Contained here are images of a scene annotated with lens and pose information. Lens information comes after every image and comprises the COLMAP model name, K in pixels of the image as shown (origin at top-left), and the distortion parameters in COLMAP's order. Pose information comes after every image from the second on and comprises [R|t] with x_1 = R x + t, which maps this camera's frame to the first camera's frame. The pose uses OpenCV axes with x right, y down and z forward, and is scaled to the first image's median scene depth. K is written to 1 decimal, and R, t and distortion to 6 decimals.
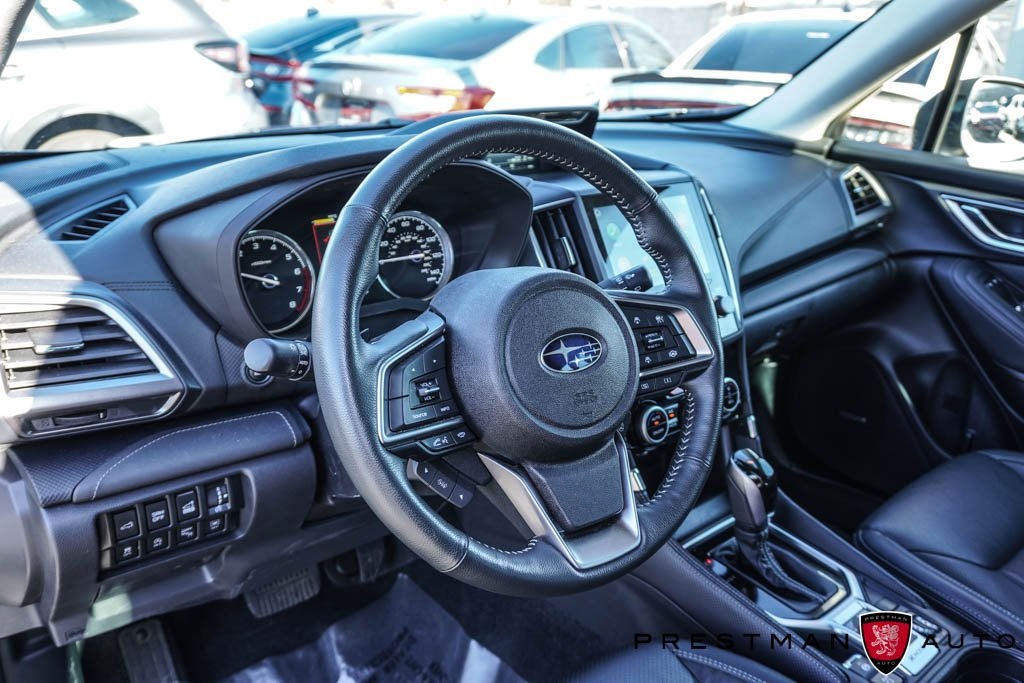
lens RADIAL K [[810.9, 0, 511.3], [0, 810.9, 343.7], [0, 0, 1]] dist [-0.016203, 0.002198]
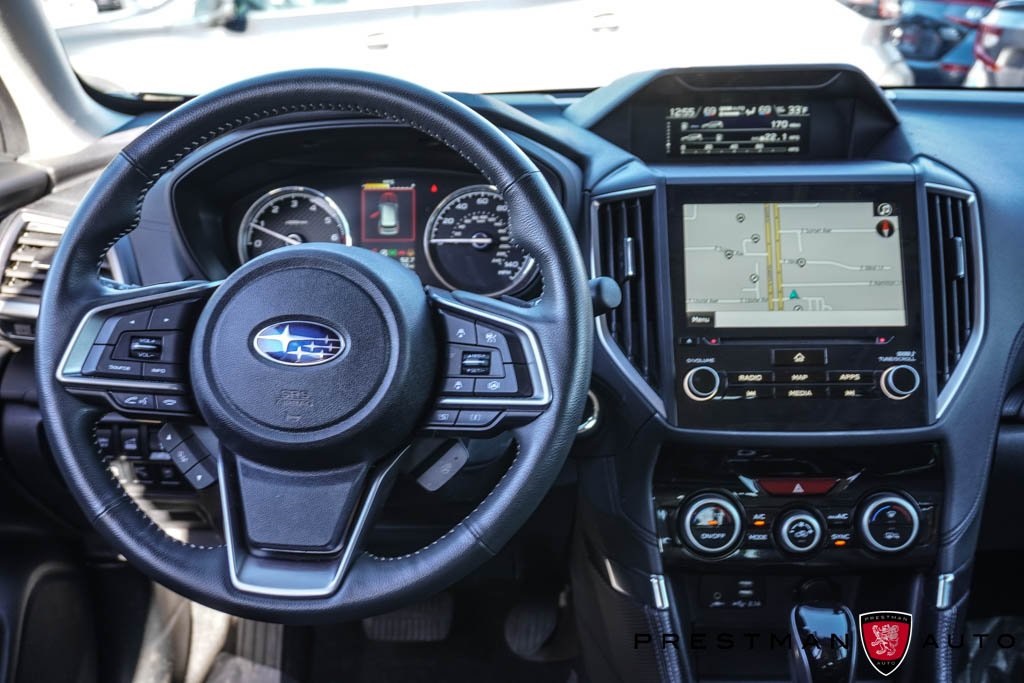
lens RADIAL K [[1160.2, 0, 510.2], [0, 1160.2, 341.0], [0, 0, 1]] dist [-0.001609, 0.000000]
pose [[0.736724, 0.169270, -0.654665, 0.682581], [-0.203366, 0.978803, 0.024223, -0.043195], [0.644888, 0.115291, 0.755531, 0.147082]]
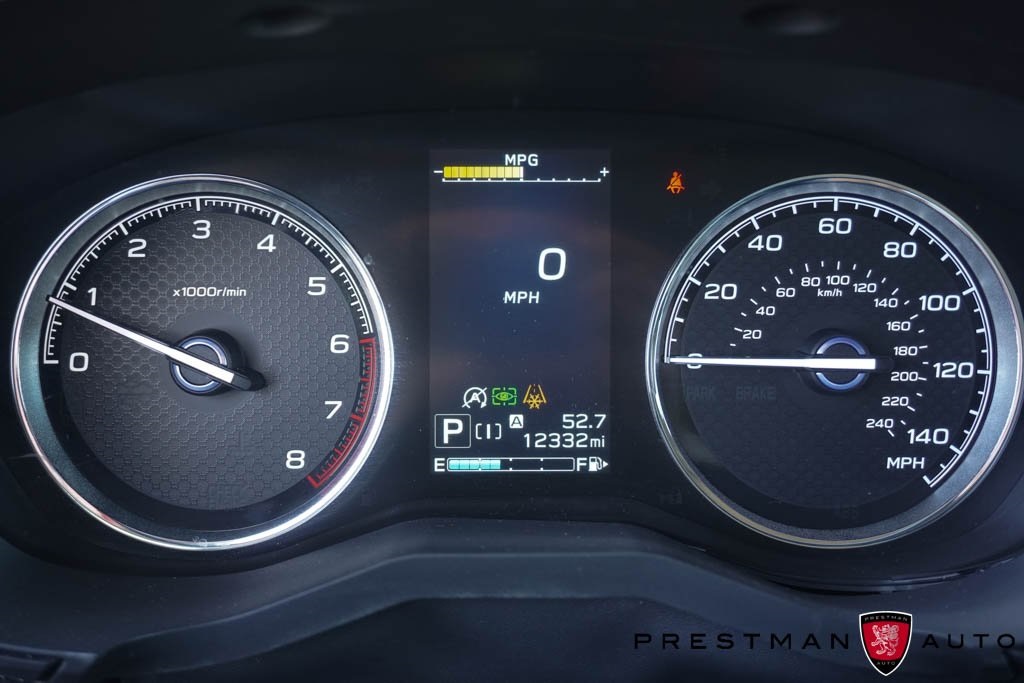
lens RADIAL K [[1376.5, 0, 512.5], [0, 1376.5, 342.1], [0, 0, 1]] dist [0.007371, 0.000000]
pose [[0.779307, 0.199218, -0.594131, 0.049477], [-0.207174, 0.976714, 0.055757, -0.116151], [0.591404, 0.079636, 0.802433, 0.606860]]
